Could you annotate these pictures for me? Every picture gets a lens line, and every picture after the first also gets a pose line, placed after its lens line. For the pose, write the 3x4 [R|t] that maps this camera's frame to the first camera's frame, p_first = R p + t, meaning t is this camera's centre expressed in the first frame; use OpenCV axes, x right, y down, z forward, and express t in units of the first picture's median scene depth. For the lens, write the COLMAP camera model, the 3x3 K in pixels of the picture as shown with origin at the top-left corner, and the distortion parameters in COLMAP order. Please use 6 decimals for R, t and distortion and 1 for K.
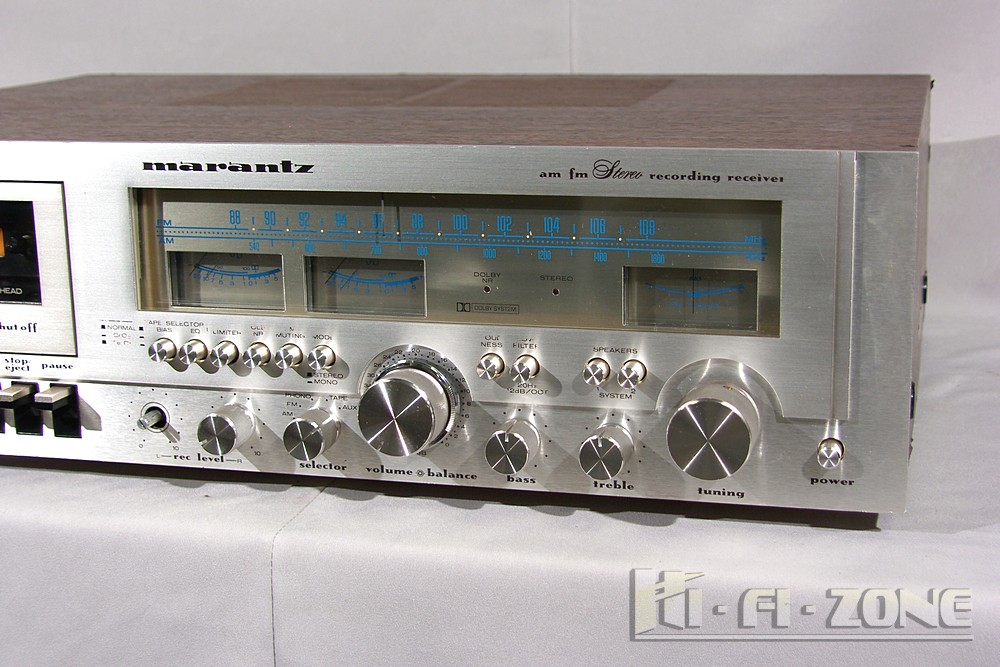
lens RADIAL K [[1628.1, 0, 505.0], [0, 1628.1, 334.1], [0, 0, 1]] dist [-0.042346, 0.000000]
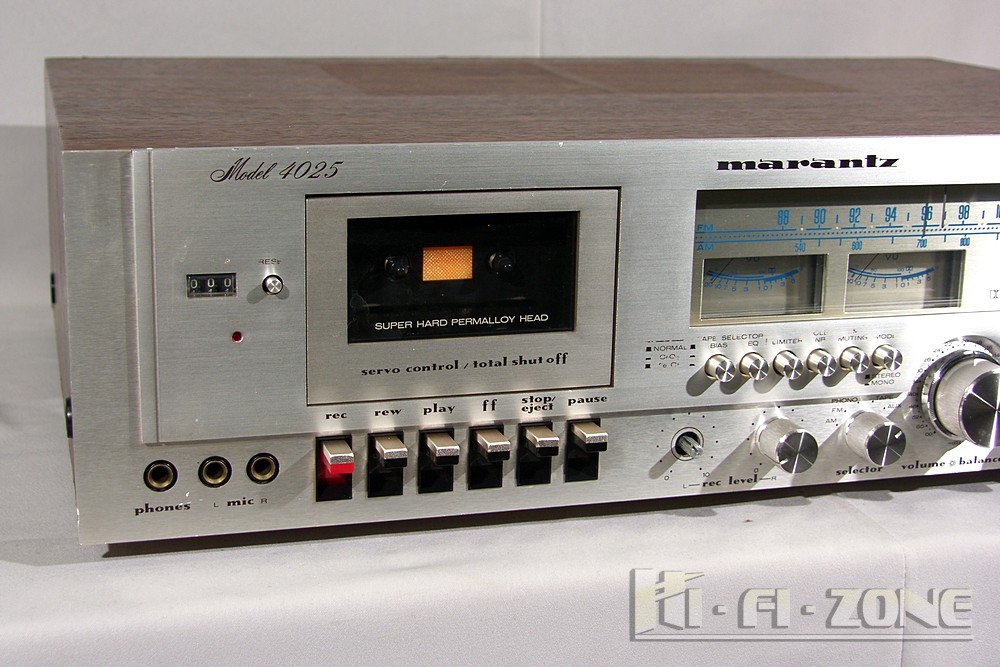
lens RADIAL K [[1628.1, 0, 498.6], [0, 1628.1, 324.5], [0, 0, 1]] dist [-0.042346, 0.000000]
pose [[0.846975, -0.088211, 0.524263, -0.804748], [0.082428, 0.996003, 0.034418, -0.056750], [-0.525203, 0.014063, 0.850861, 0.297663]]
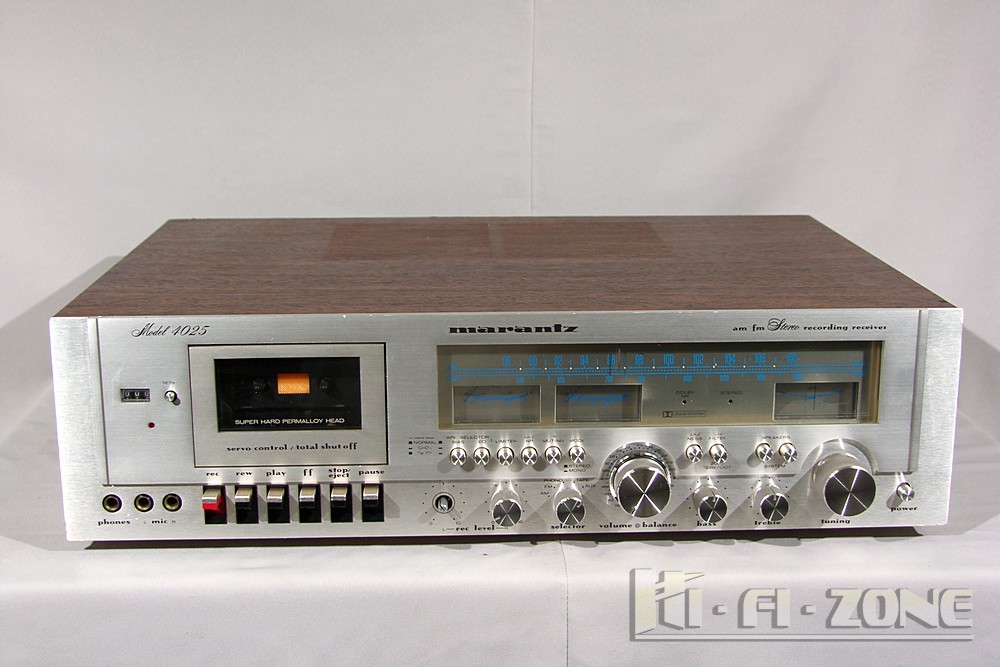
lens RADIAL K [[1448.1, 0, 503.2], [0, 1448.1, 333.7], [0, 0, 1]] dist [-0.047640, 0.000000]
pose [[0.951699, -0.052032, 0.302592, -0.563729], [0.052074, 0.998612, 0.007936, -0.107986], [-0.302585, 0.008204, 0.953087, -0.231512]]
